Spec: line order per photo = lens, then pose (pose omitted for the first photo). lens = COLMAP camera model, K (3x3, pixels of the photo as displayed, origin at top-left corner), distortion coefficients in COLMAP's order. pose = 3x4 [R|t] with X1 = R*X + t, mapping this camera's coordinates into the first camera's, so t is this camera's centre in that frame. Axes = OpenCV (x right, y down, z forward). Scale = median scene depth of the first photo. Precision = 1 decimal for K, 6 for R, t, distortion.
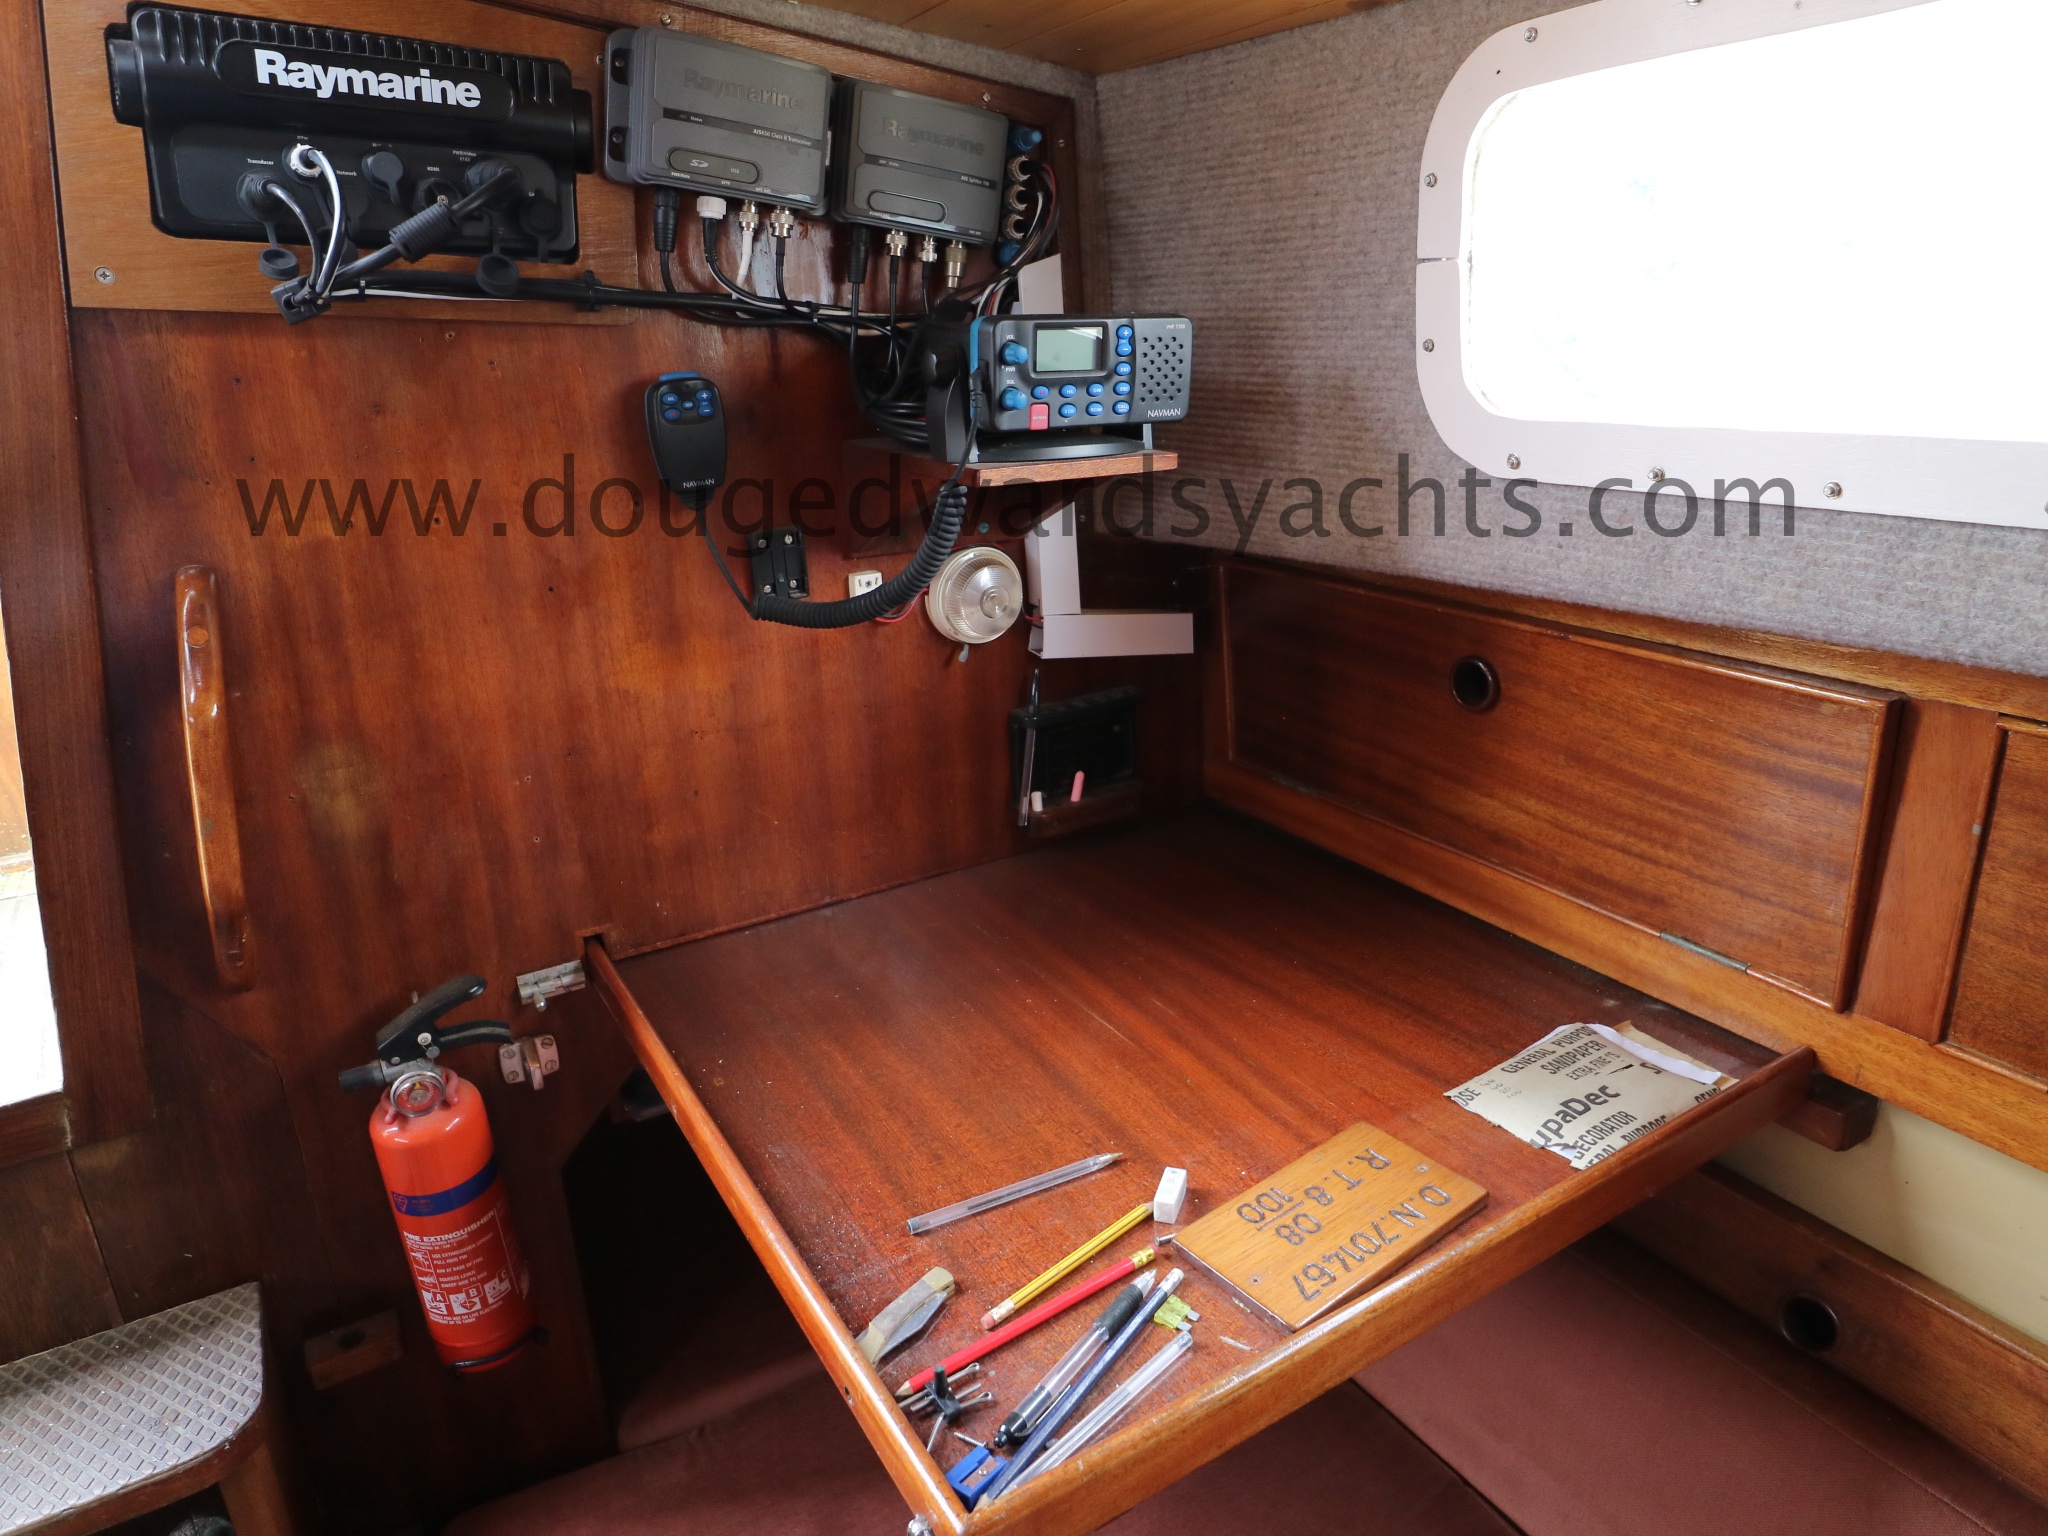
lens RADIAL K [[1306.6, 0, 1024.0], [0, 1306.6, 768.0], [0, 0, 1]] dist [-0.050708, 0.029113]
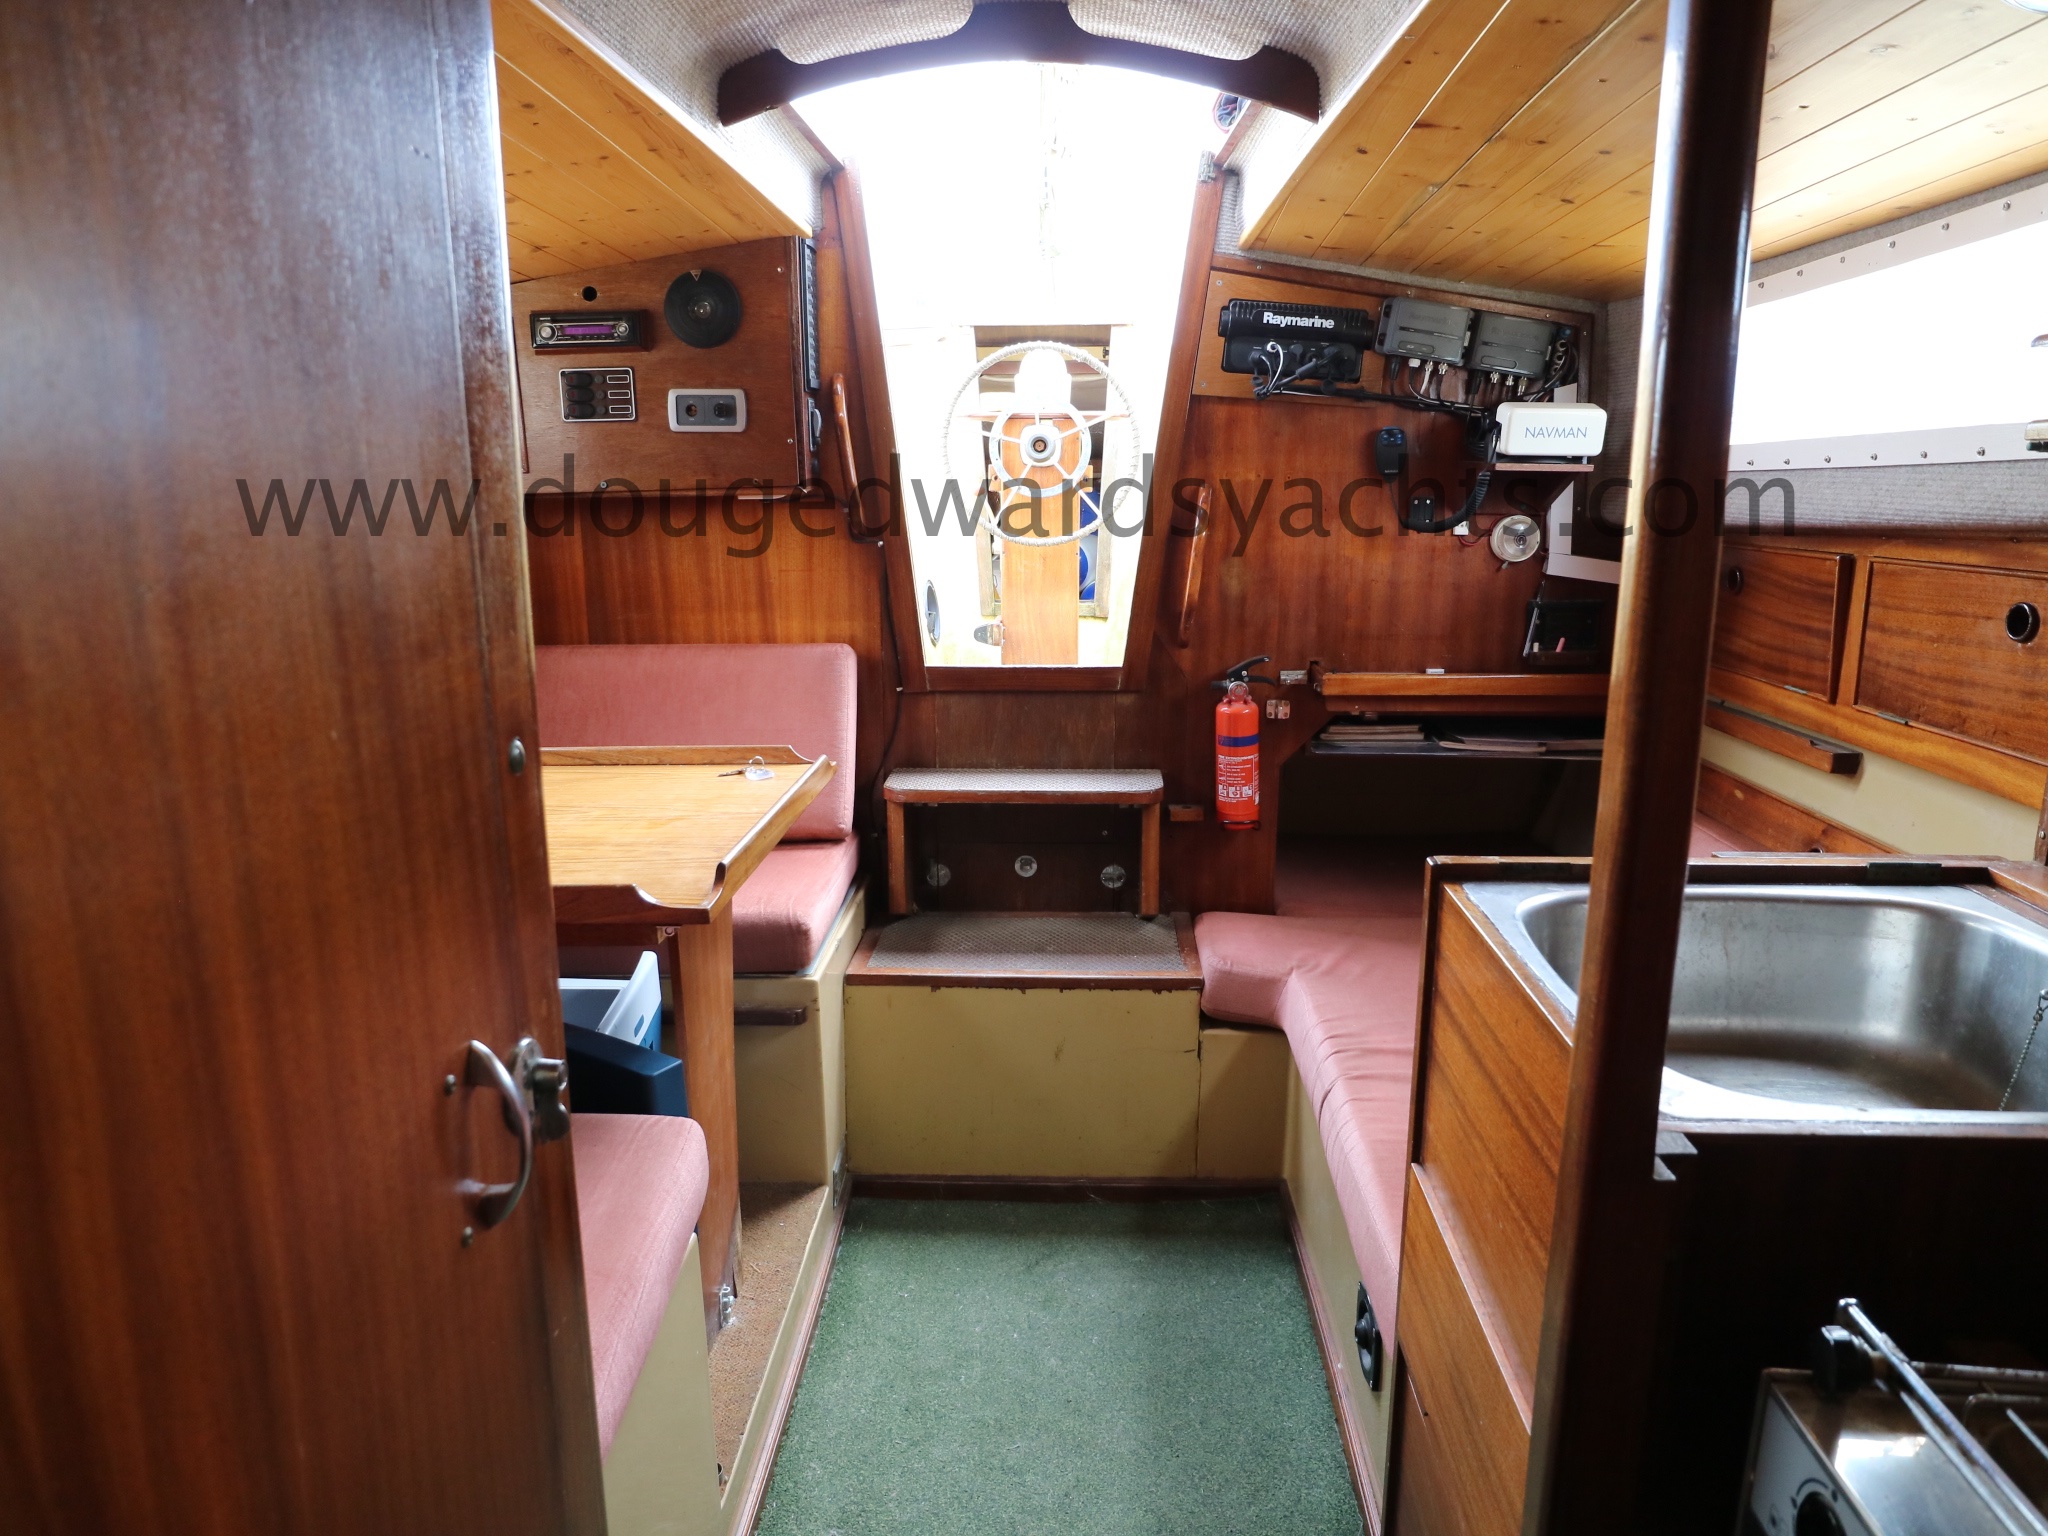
lens RADIAL K [[1306.6, 0, 1024.0], [0, 1306.6, 768.0], [0, 0, 1]] dist [-0.050708, 0.029113]
pose [[0.831638, 0.154597, -0.533365, 0.574038], [-0.207335, 0.977453, -0.039966, 0.577430], [0.515161, 0.143823, 0.844940, -1.365679]]
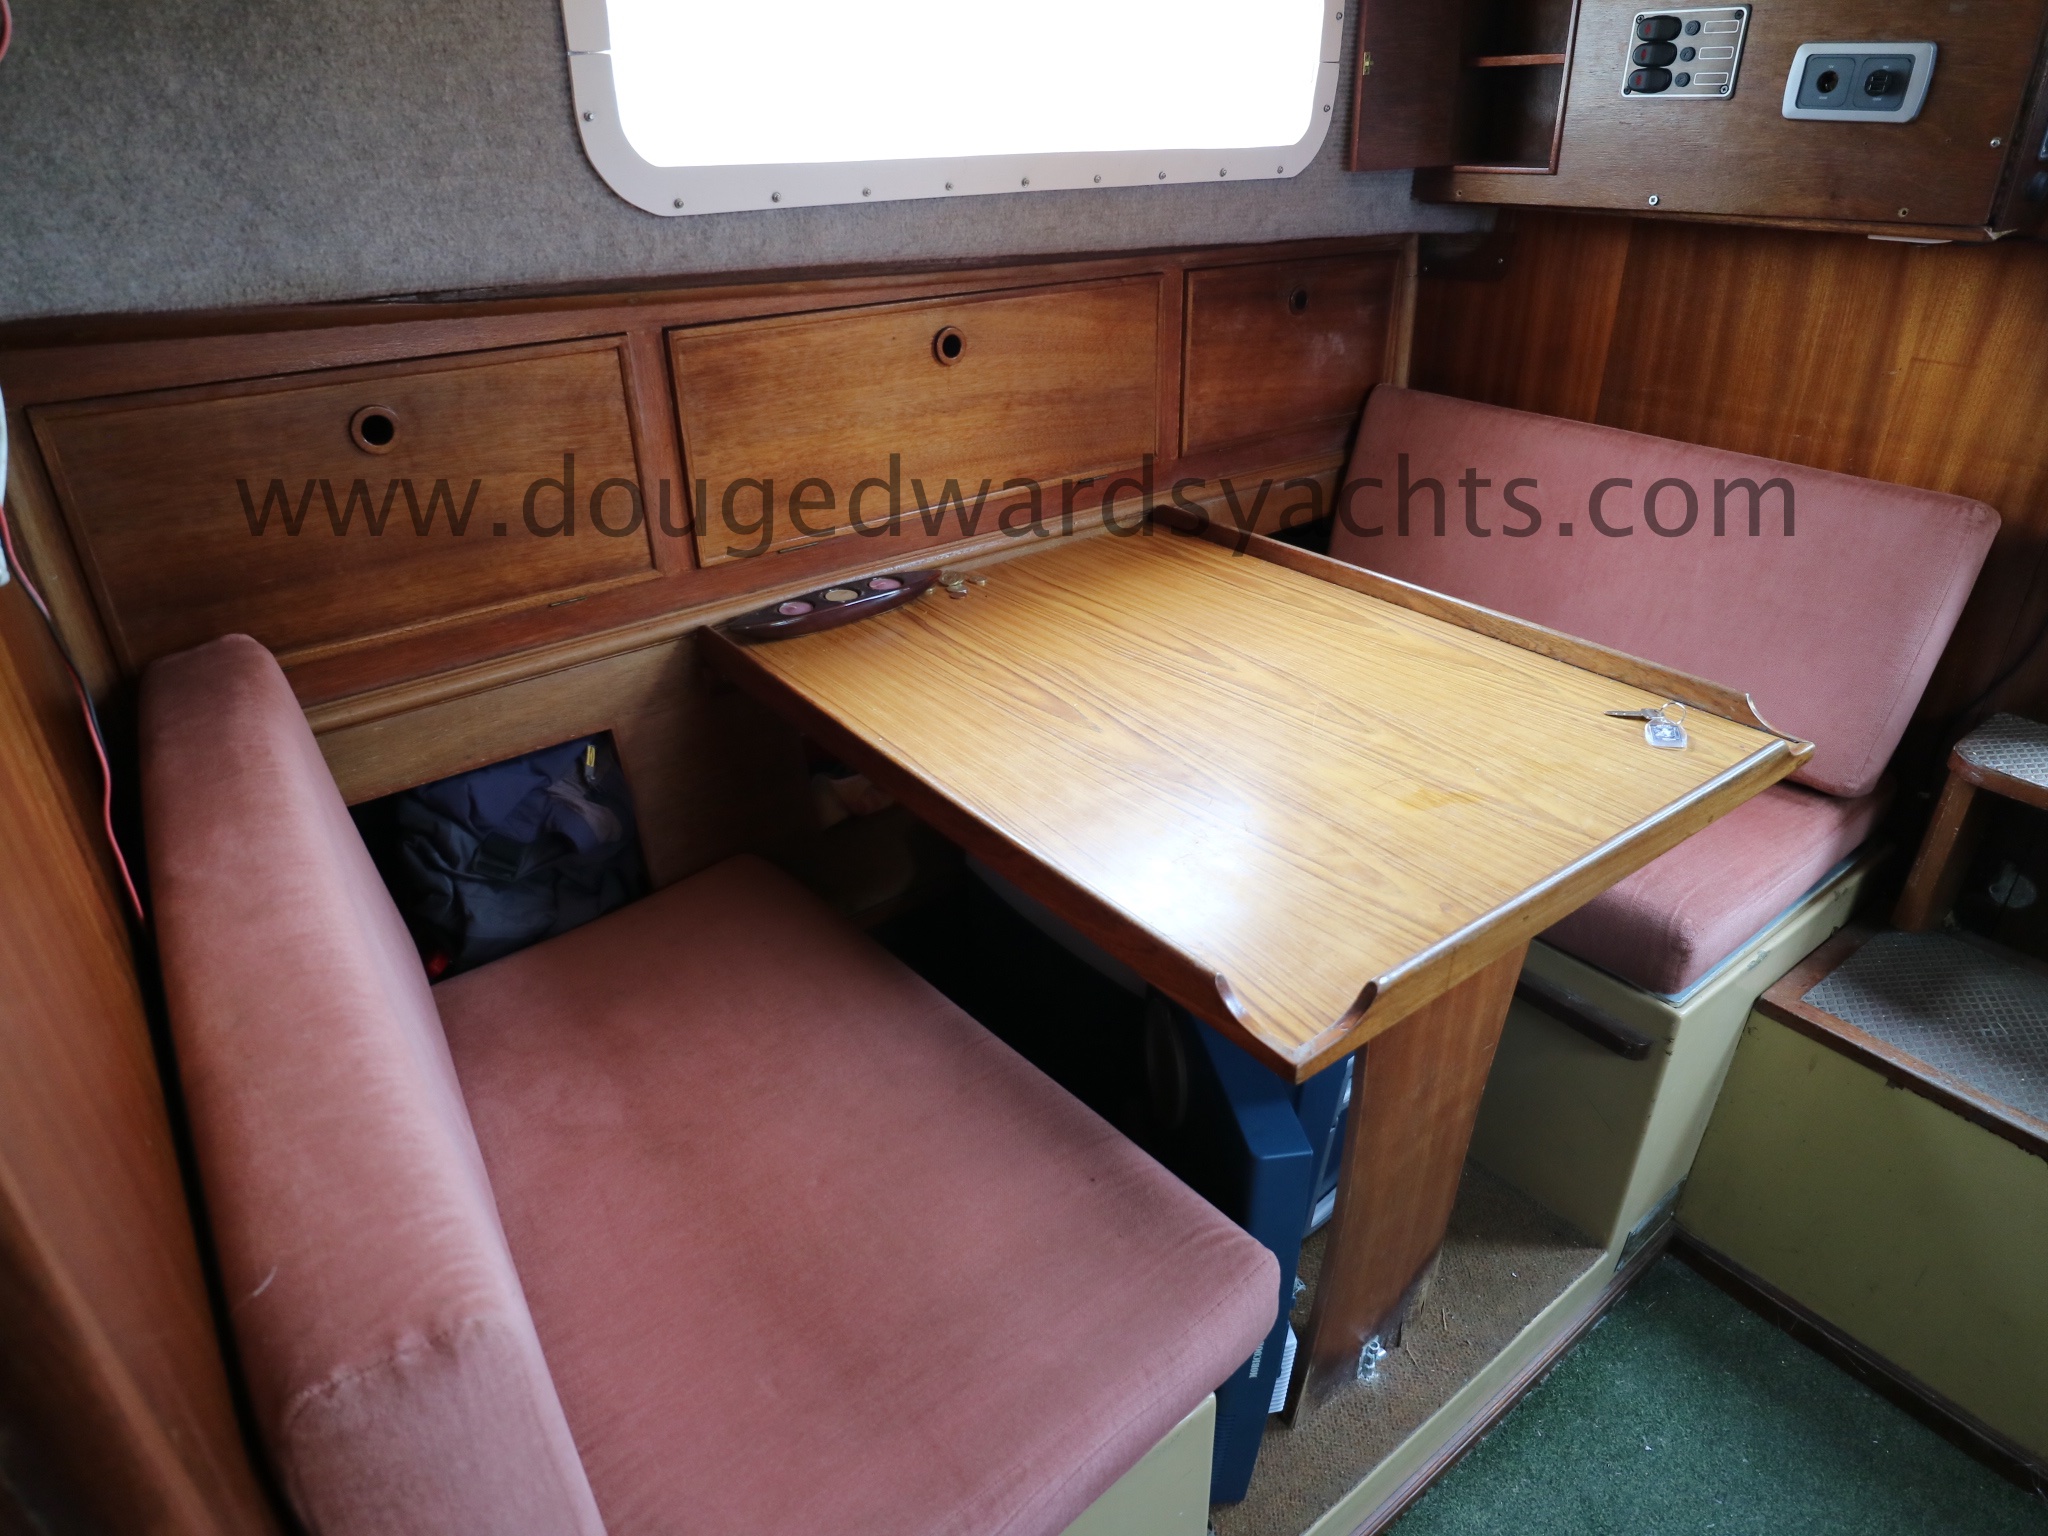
lens RADIAL K [[1237.6, 0, 1024.0], [0, 1237.6, 768.0], [0, 0, 1]] dist [-0.030892, 0.003699]
pose [[0.097568, 0.506479, -0.856714, 0.160693], [-0.316368, 0.831954, 0.455811, 0.271177], [0.943606, 0.226564, 0.241406, -0.763634]]
